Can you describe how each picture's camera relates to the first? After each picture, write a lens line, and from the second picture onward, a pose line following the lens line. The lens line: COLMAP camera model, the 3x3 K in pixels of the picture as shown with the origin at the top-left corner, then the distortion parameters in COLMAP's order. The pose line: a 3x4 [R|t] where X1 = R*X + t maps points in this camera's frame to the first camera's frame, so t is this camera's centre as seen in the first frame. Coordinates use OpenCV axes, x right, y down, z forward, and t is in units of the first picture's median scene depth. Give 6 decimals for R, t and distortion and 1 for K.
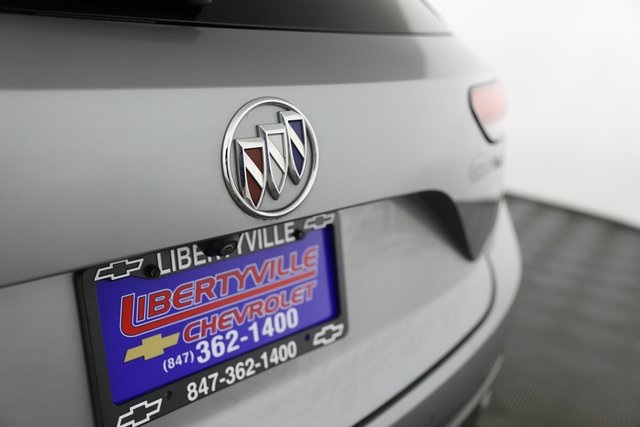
lens RADIAL K [[669.1, 0, 320.0], [0, 669.1, 213.5], [0, 0, 1]] dist [-0.004534, 0.004601]
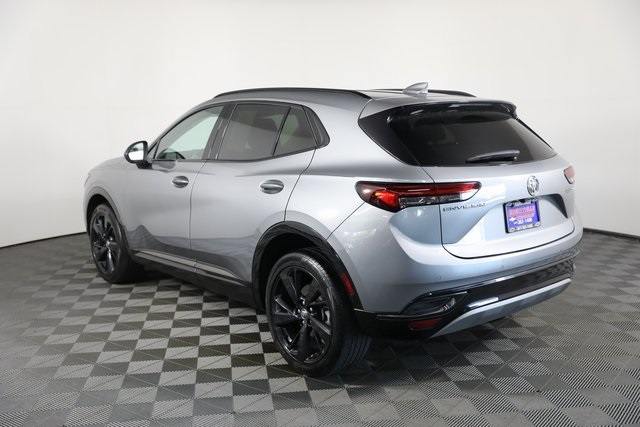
lens RADIAL K [[669.1, 0, 320.0], [0, 669.1, 213.5], [0, 0, 1]] dist [-0.004534, 0.004601]
pose [[0.993808, -0.030931, -0.106719, -1.120751], [0.020684, 0.995183, -0.095826, 0.585846], [0.109168, 0.093025, 0.989661, -4.265953]]
